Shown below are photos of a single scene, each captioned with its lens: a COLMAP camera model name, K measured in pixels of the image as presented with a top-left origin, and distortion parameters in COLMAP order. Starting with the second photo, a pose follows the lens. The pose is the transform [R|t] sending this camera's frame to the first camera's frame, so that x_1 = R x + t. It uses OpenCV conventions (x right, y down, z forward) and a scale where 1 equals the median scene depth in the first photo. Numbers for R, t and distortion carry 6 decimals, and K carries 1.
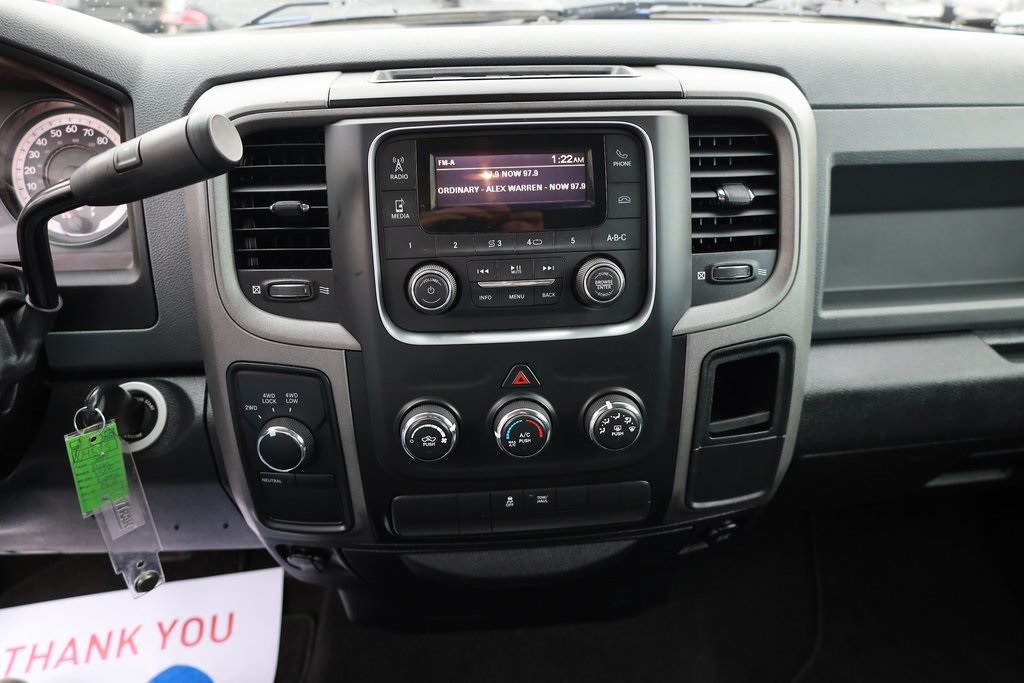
lens RADIAL K [[784.7, 0, 528.3], [0, 784.7, 370.8], [0, 0, 1]] dist [0.003692, 0.008262]
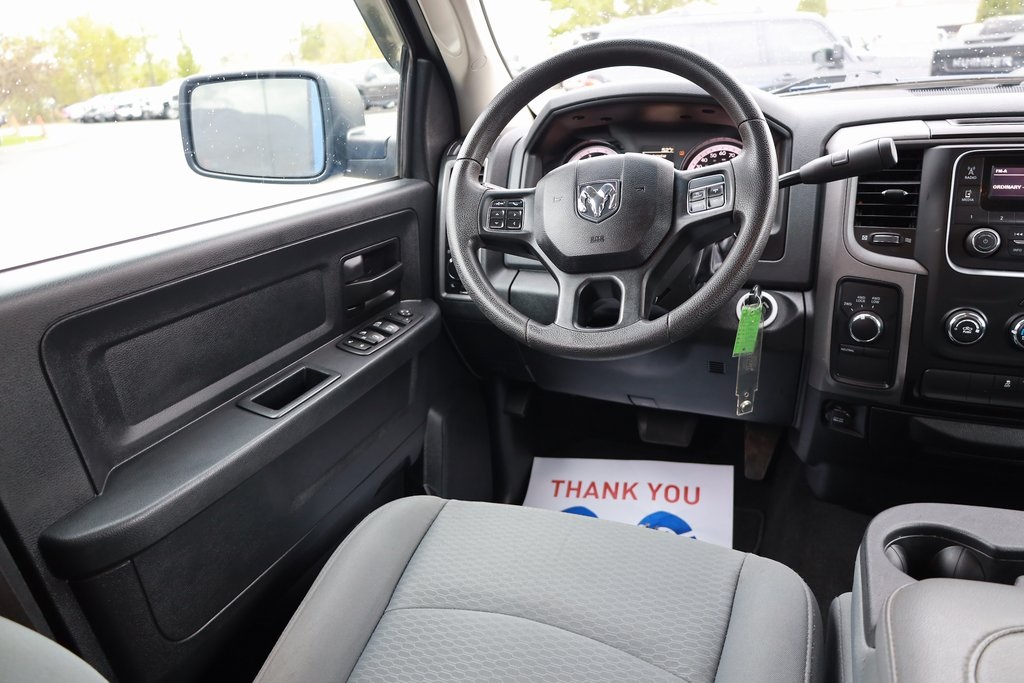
lens RADIAL K [[723.3, 0, 512.0], [0, 723.3, 341.5], [0, 0, 1]] dist [-0.006063, -0.002227]
pose [[0.897020, 0.123335, -0.424433, -0.329382], [-0.153625, 0.987408, -0.037752, 0.309599], [0.414432, 0.099068, 0.904672, -0.788807]]
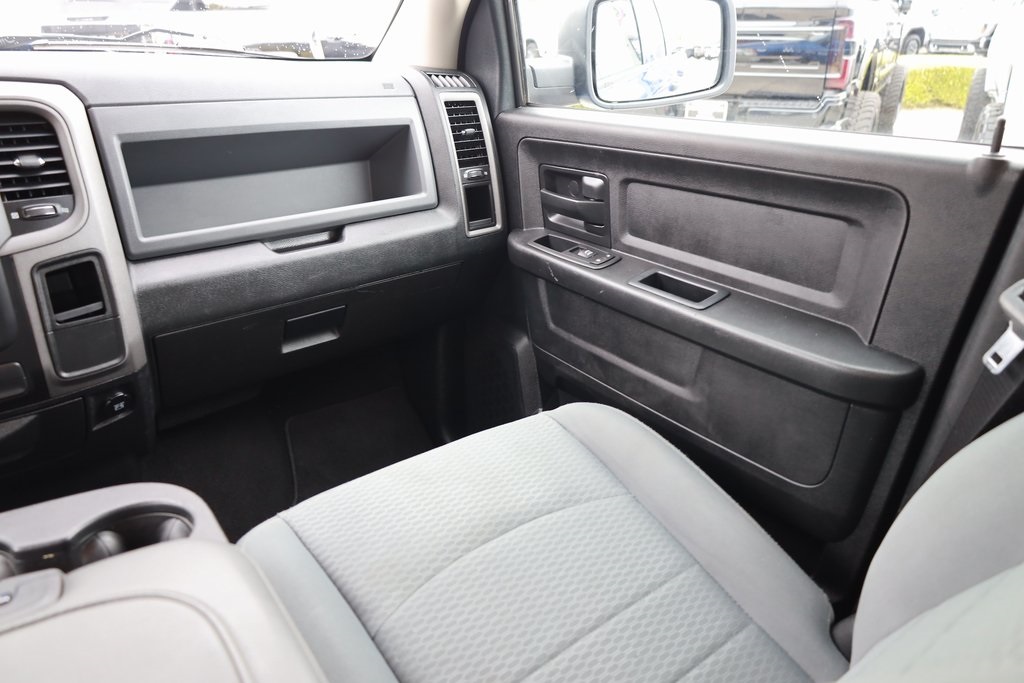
lens RADIAL K [[723.3, 0, 512.0], [0, 723.3, 341.5], [0, 0, 1]] dist [-0.006063, -0.002227]
pose [[0.843971, -0.201799, 0.496981, 0.293724], [0.220695, 0.975113, 0.021162, 0.299996], [-0.488884, 0.091821, 0.867503, -0.656584]]
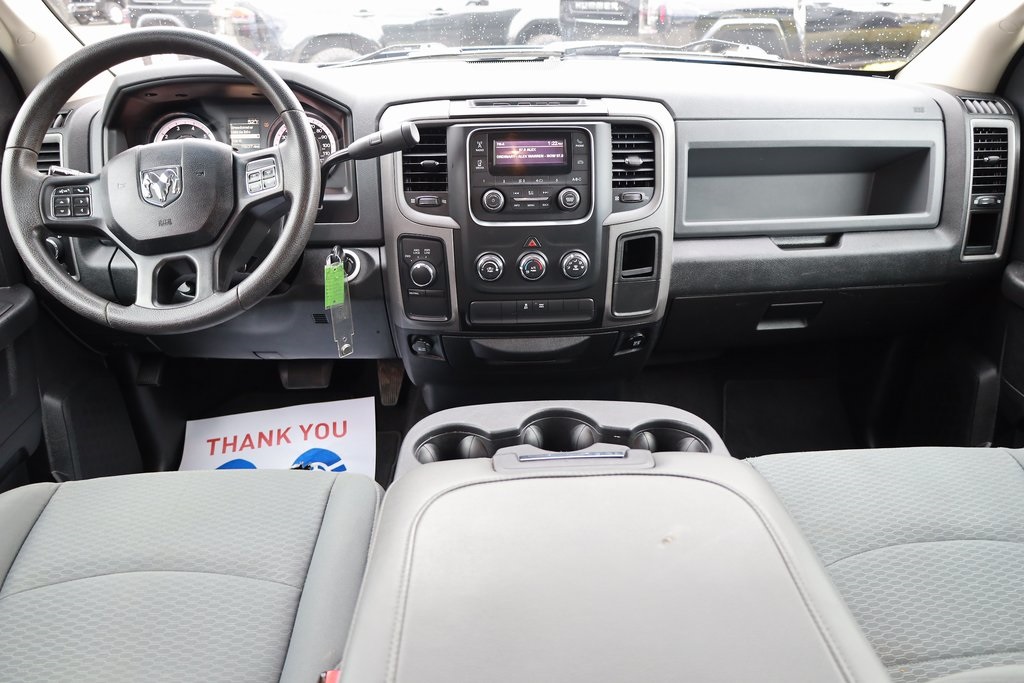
lens RADIAL K [[717.4, 0, 512.0], [0, 717.4, 341.5], [0, 0, 1]] dist [-0.004035, -0.003296]
pose [[0.999624, 0.018378, -0.020369, -0.019216], [-0.018092, 0.999737, 0.014102, 0.249896], [0.020623, -0.013728, 0.999693, -0.981077]]
